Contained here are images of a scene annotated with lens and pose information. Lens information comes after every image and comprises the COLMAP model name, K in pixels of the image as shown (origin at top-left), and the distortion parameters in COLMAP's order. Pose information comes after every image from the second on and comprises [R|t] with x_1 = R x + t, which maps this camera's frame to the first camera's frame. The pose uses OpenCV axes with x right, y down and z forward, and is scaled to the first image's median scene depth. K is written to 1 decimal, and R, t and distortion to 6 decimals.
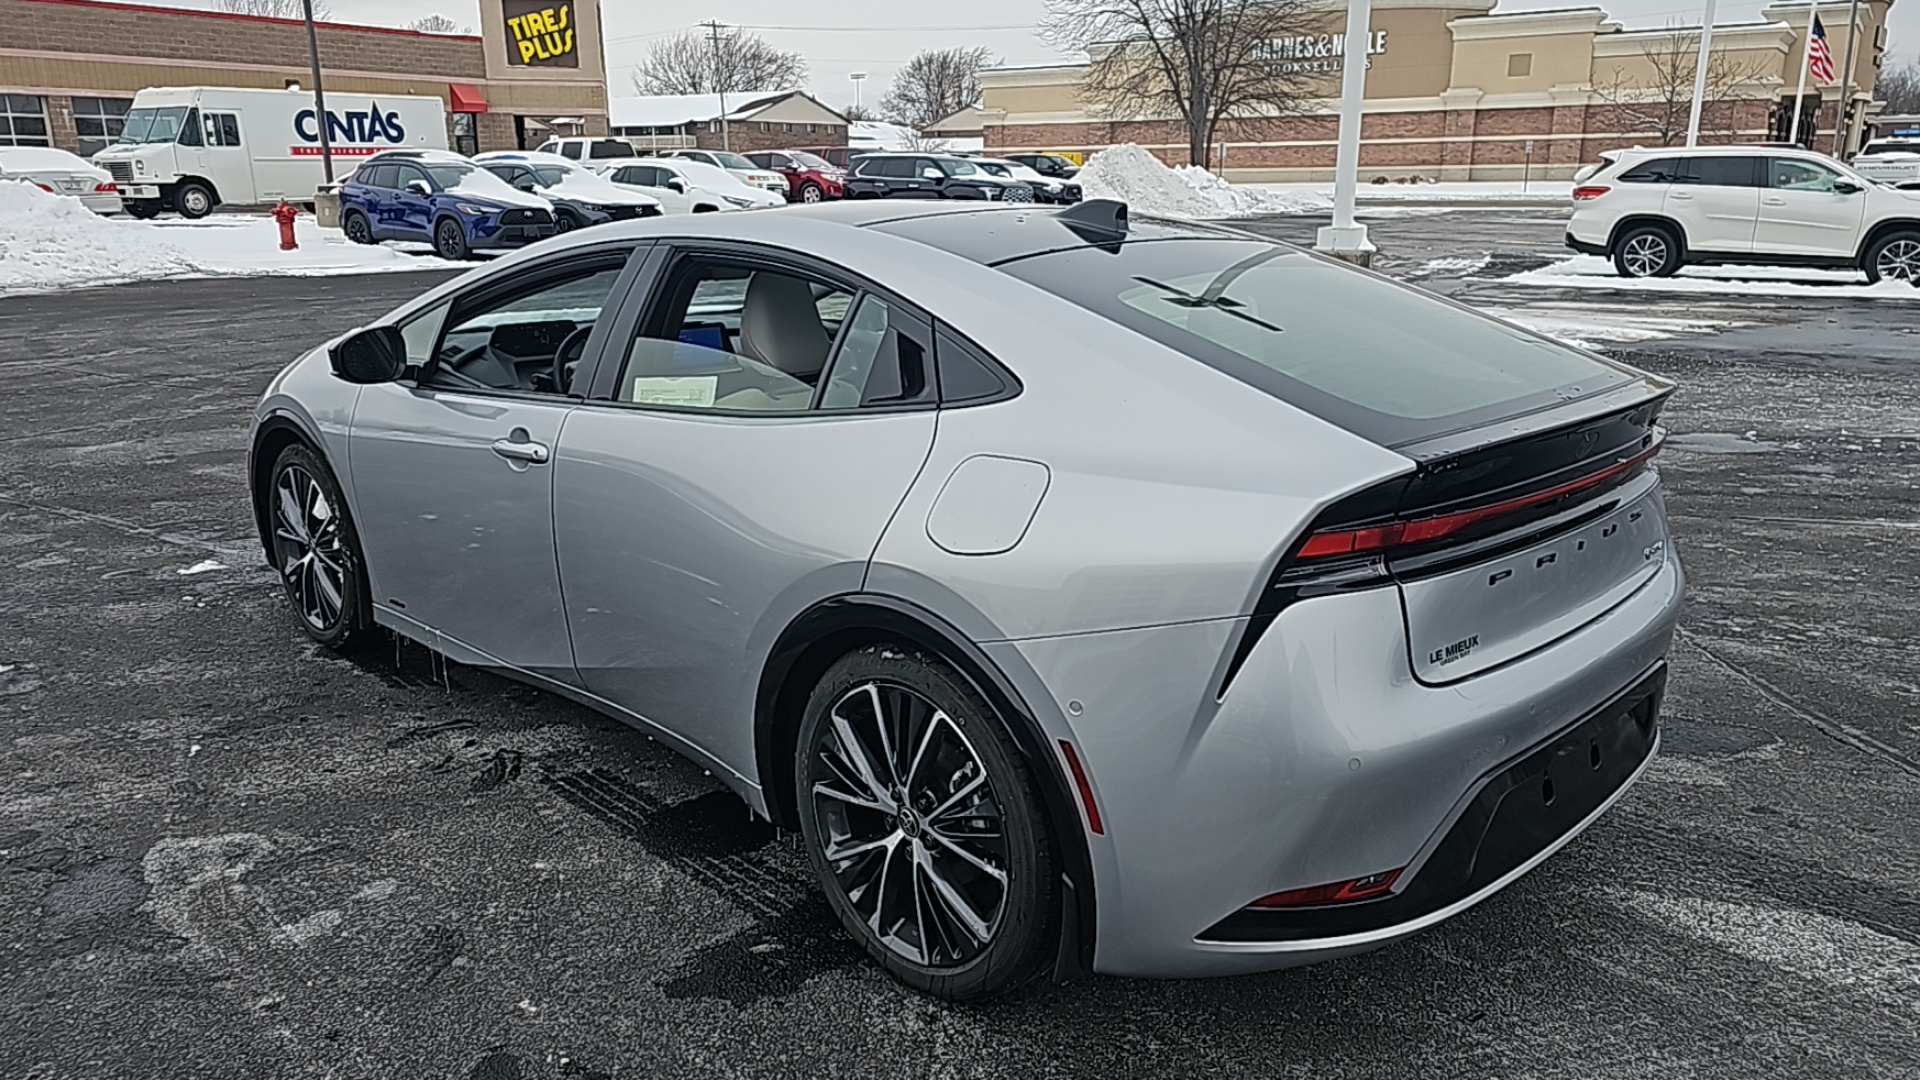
lens RADIAL K [[1338.1, 0, 962.8], [0, 1338.1, 532.7], [0, 0, 1]] dist [0.080996, -0.068499]
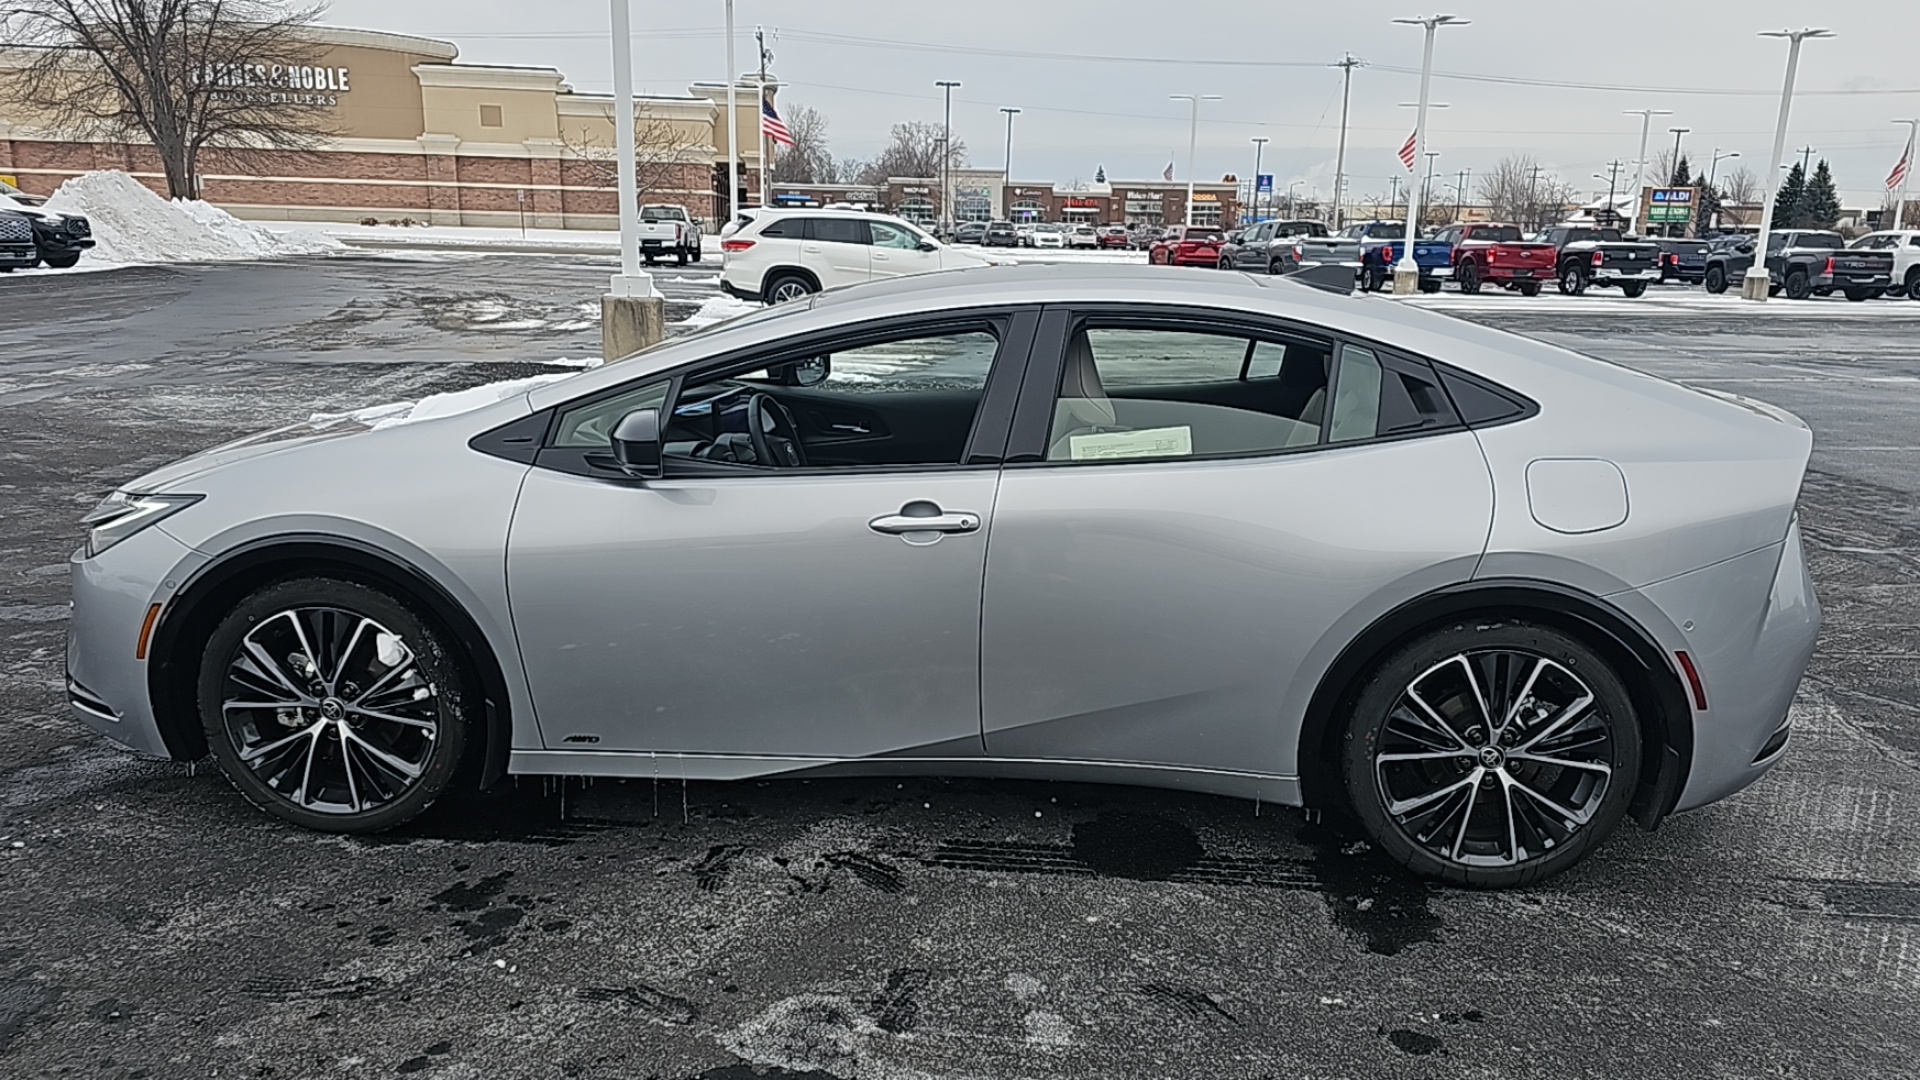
lens RADIAL K [[1338.1, 0, 962.8], [0, 1338.1, 532.7], [0, 0, 1]] dist [0.080996, -0.068499]
pose [[0.760993, -0.125135, 0.636577, -0.990733], [0.144624, 0.989252, 0.021571, -0.076293], [-0.632434, 0.075649, 0.770911, 0.260655]]
